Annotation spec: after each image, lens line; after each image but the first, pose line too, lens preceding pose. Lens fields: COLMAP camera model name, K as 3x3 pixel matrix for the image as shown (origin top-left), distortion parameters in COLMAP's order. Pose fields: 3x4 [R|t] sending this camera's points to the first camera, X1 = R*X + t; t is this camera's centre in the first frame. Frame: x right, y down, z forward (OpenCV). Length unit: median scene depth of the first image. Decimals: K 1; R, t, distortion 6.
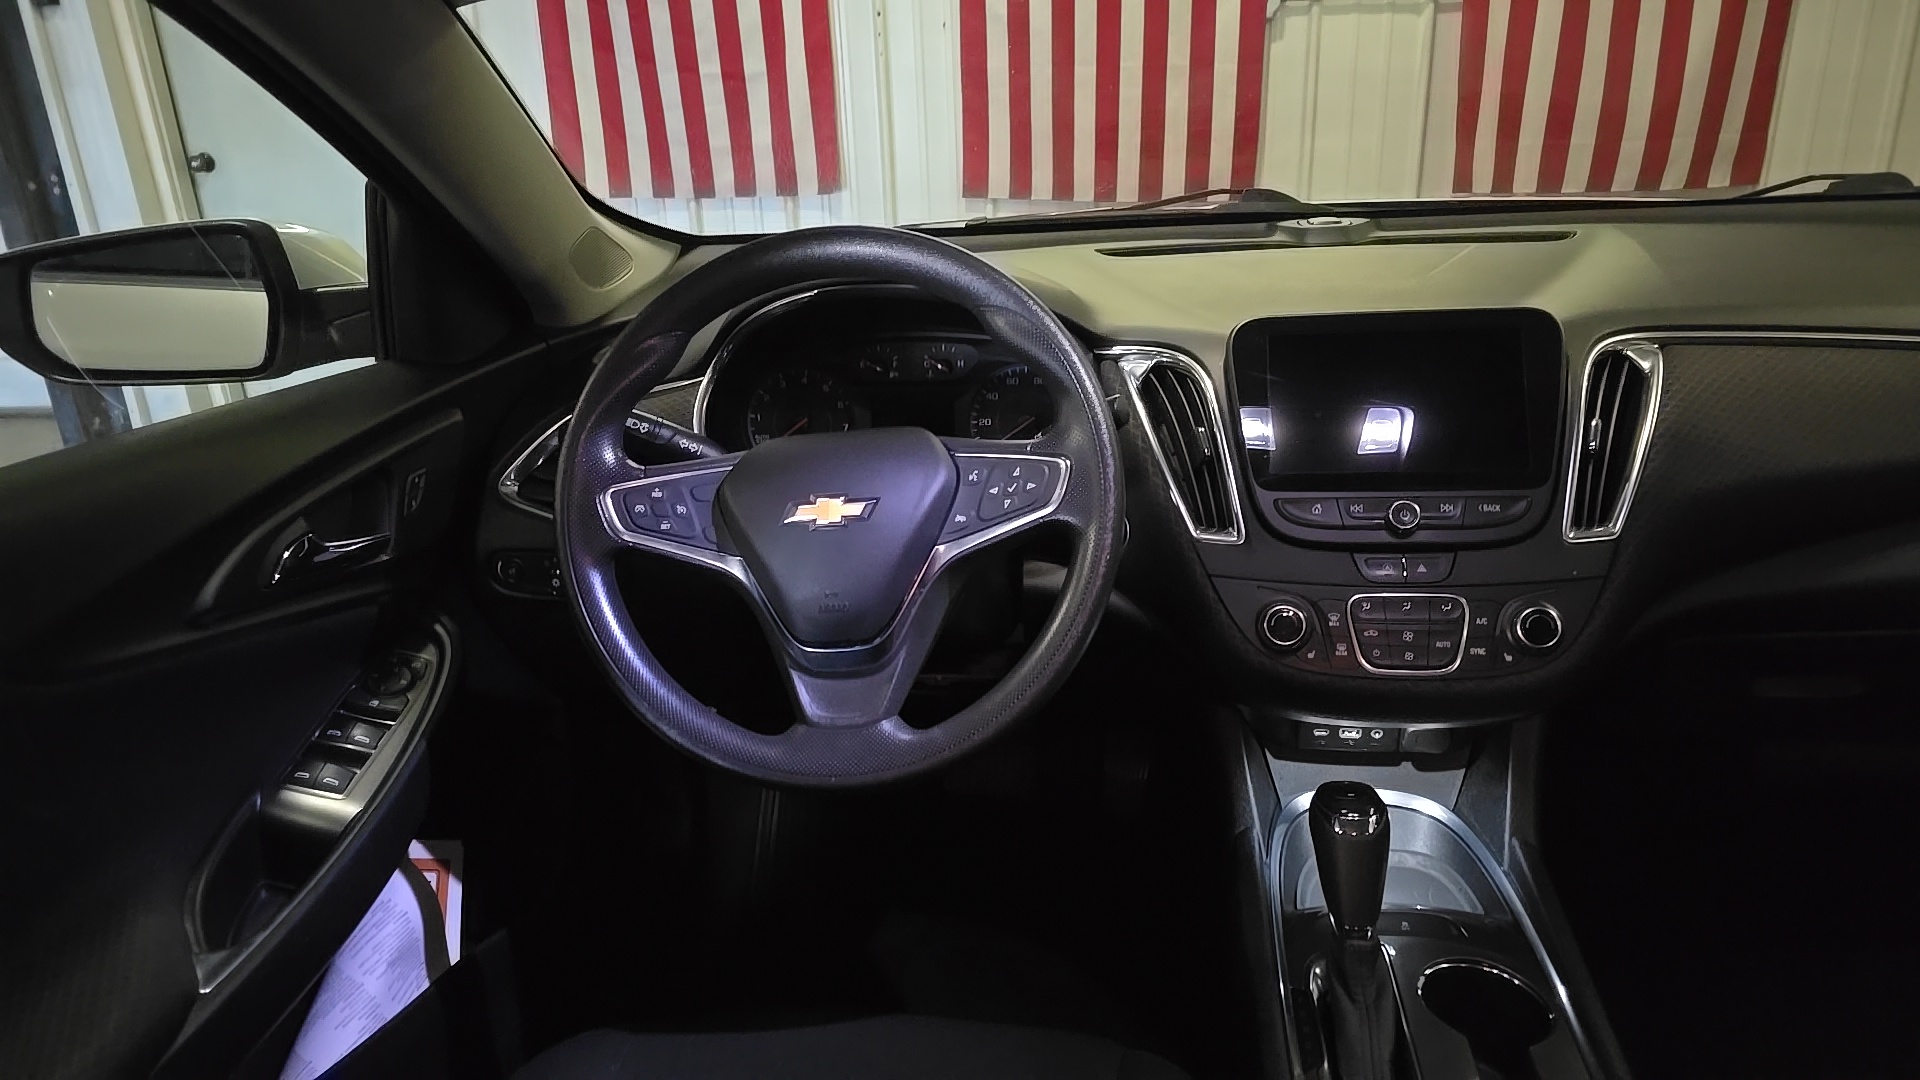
lens RADIAL K [[1294.2, 0, 960.0], [0, 1294.2, 540.0], [0, 0, 1]] dist [0.000935, -0.002861]
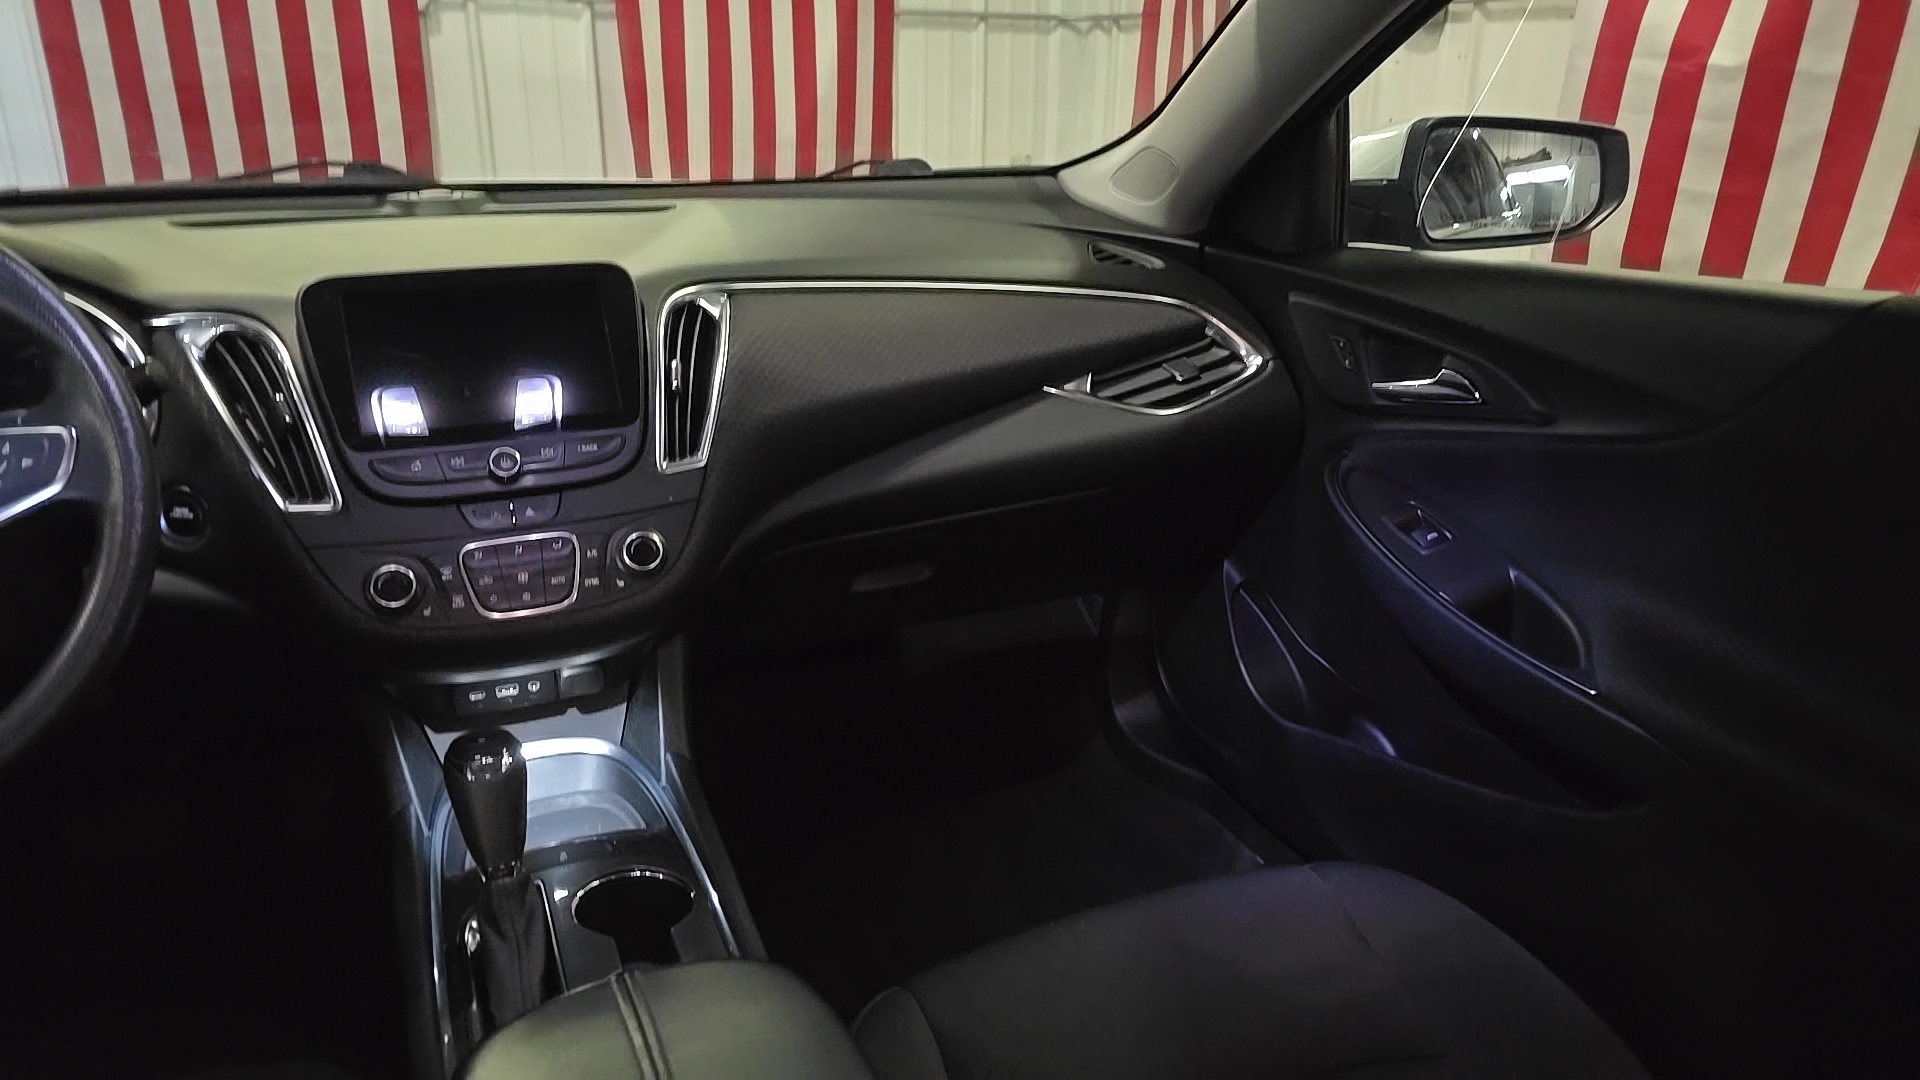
lens RADIAL K [[1268.9, 0, 960.0], [0, 1268.9, 540.0], [0, 0, 1]] dist [0.059824, -0.060800]
pose [[0.837752, -0.130980, 0.530110, 0.098885], [0.133303, 0.990490, 0.034066, 0.054150], [-0.529530, 0.042126, 0.847244, -0.044849]]
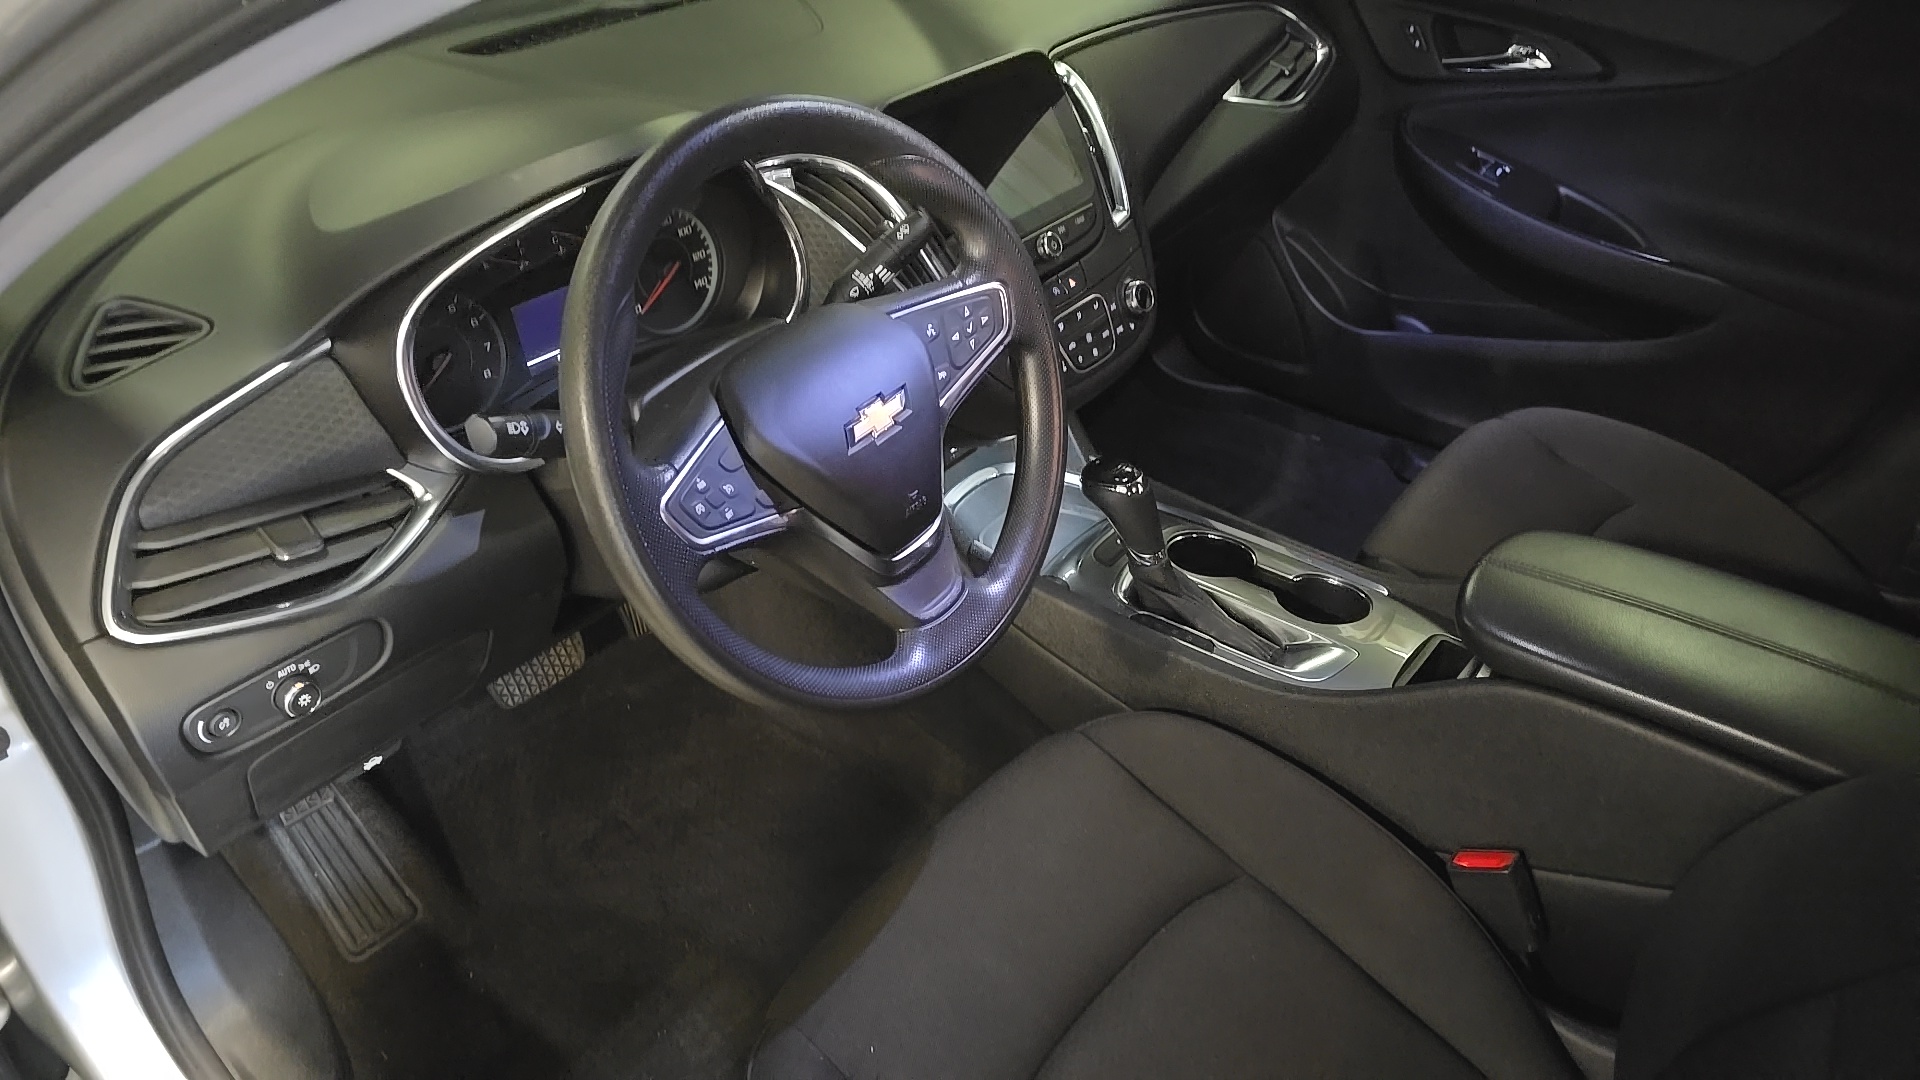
lens RADIAL K [[1281.7, 0, 960.0], [0, 1281.7, 540.0], [0, 0, 1]] dist [-0.029984, -0.000396]
pose [[0.522900, -0.462093, 0.716272, -0.685033], [0.278546, 0.886806, 0.368764, -0.237701], [-0.805598, 0.006688, 0.592425, 0.343204]]
